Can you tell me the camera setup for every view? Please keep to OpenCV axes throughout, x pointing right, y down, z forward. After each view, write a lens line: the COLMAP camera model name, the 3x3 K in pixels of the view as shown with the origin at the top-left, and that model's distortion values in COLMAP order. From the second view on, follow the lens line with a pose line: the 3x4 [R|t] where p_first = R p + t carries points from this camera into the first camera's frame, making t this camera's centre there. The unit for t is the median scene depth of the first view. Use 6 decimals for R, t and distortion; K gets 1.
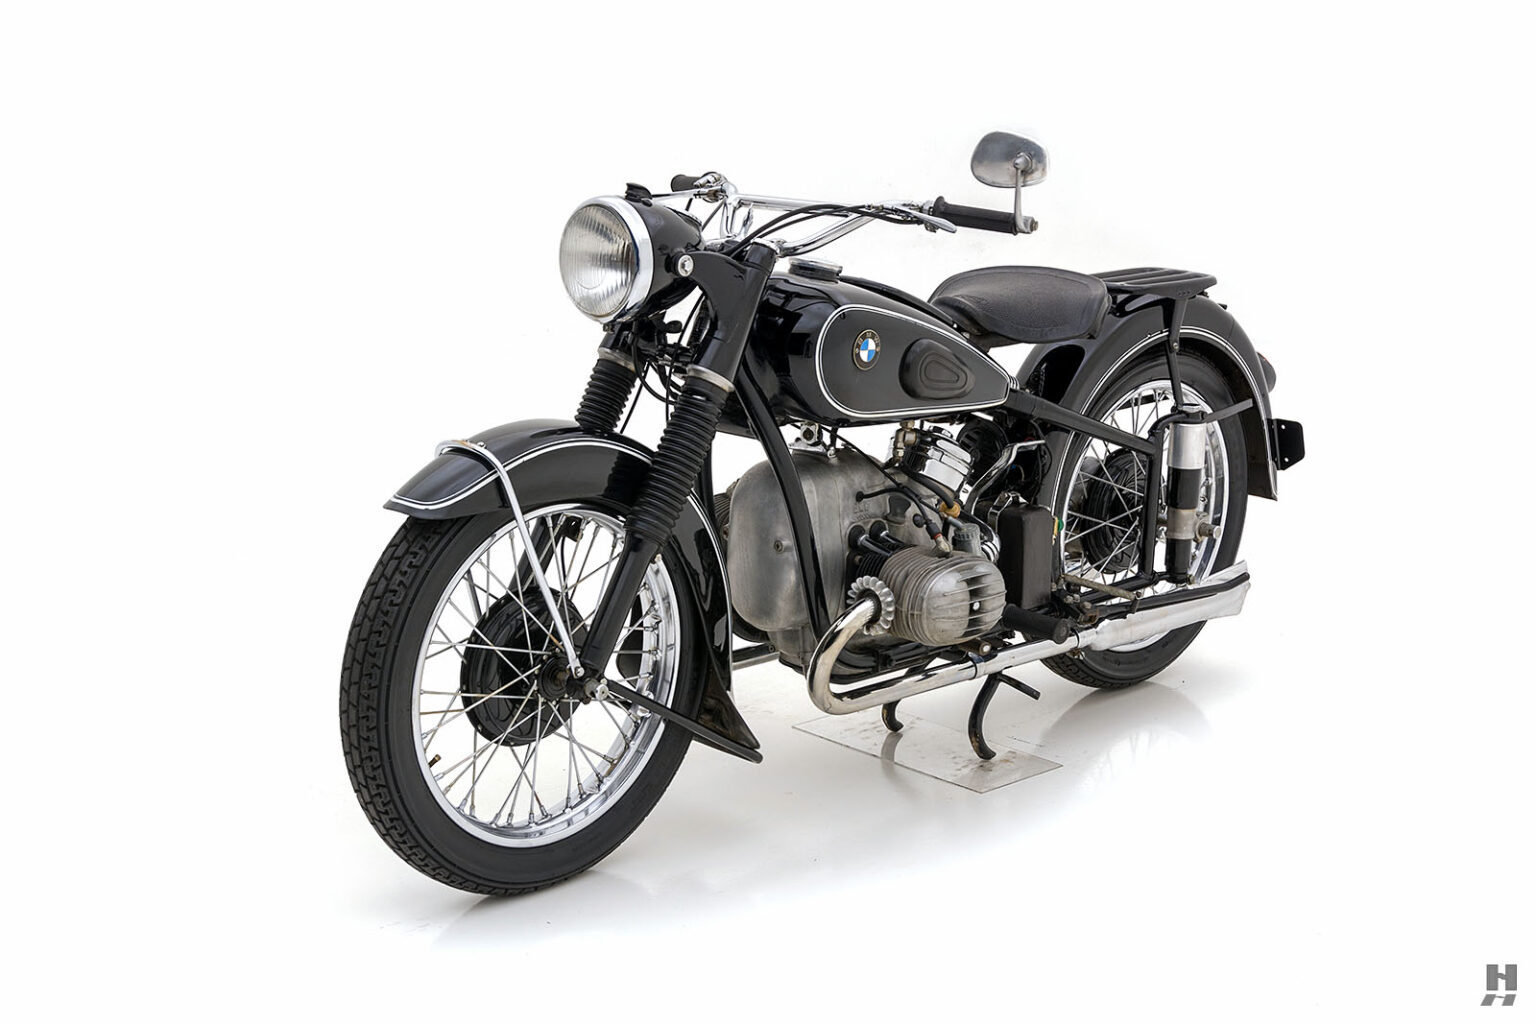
lens RADIAL K [[2393.4, 0, 768.0], [0, 2393.4, 512.0], [0, 0, 1]] dist [-0.001247, 0.004579]
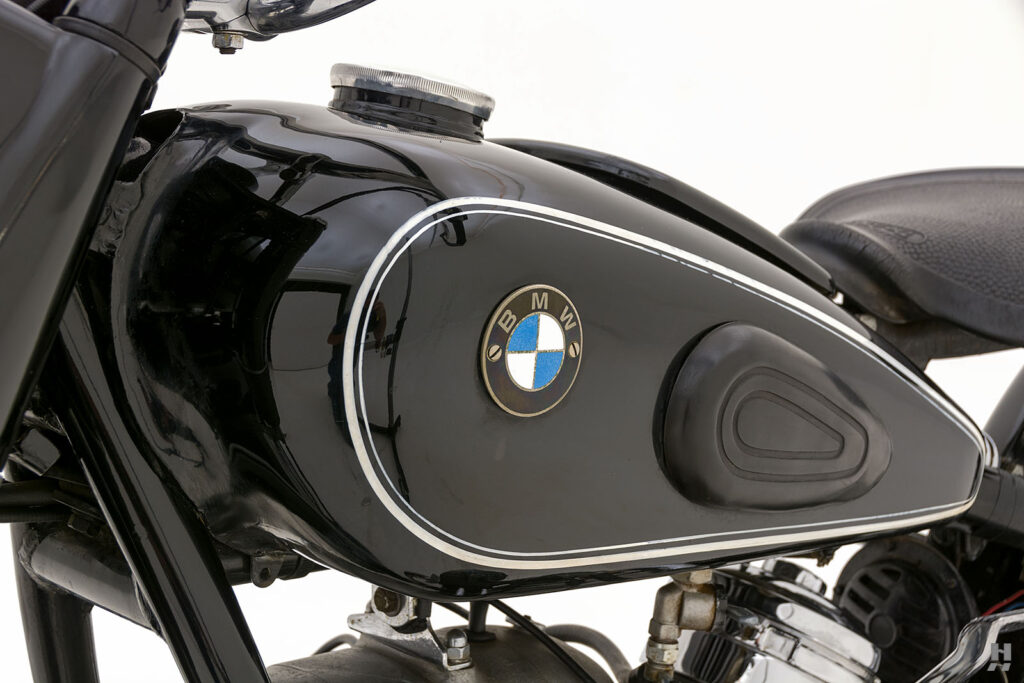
lens RADIAL K [[2032.6, 0, 512.0], [0, 2032.6, 341.5], [0, 0, 1]] dist [-0.062875, -0.178760]
pose [[0.995507, 0.027367, -0.090650, 0.061636], [-0.034176, 0.996640, -0.074437, -0.049946], [0.088309, 0.077201, 0.993097, 0.747759]]
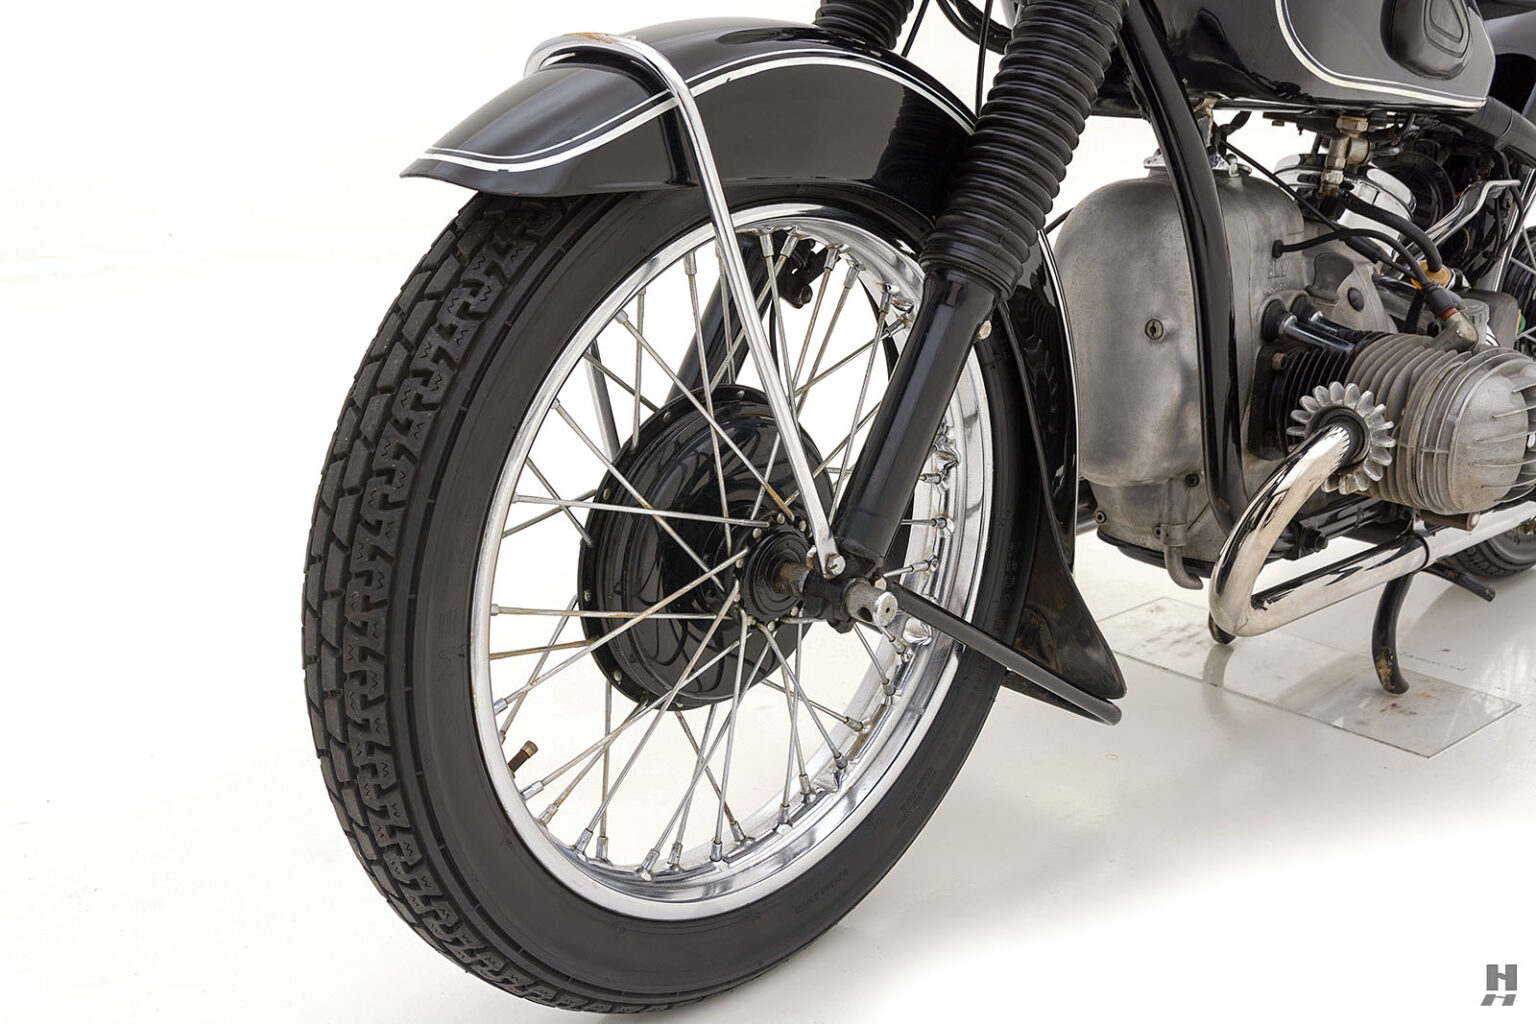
lens RADIAL K [[1718.1, 0, 768.0], [0, 1718.1, 512.0], [0, 0, 1]] dist [-0.023198, 0.008999]
pose [[0.999977, 0.006719, 0.000133, -0.085769], [-0.006716, 0.998446, 0.055319, 0.035599], [0.000239, -0.055319, 0.998469, 0.622918]]
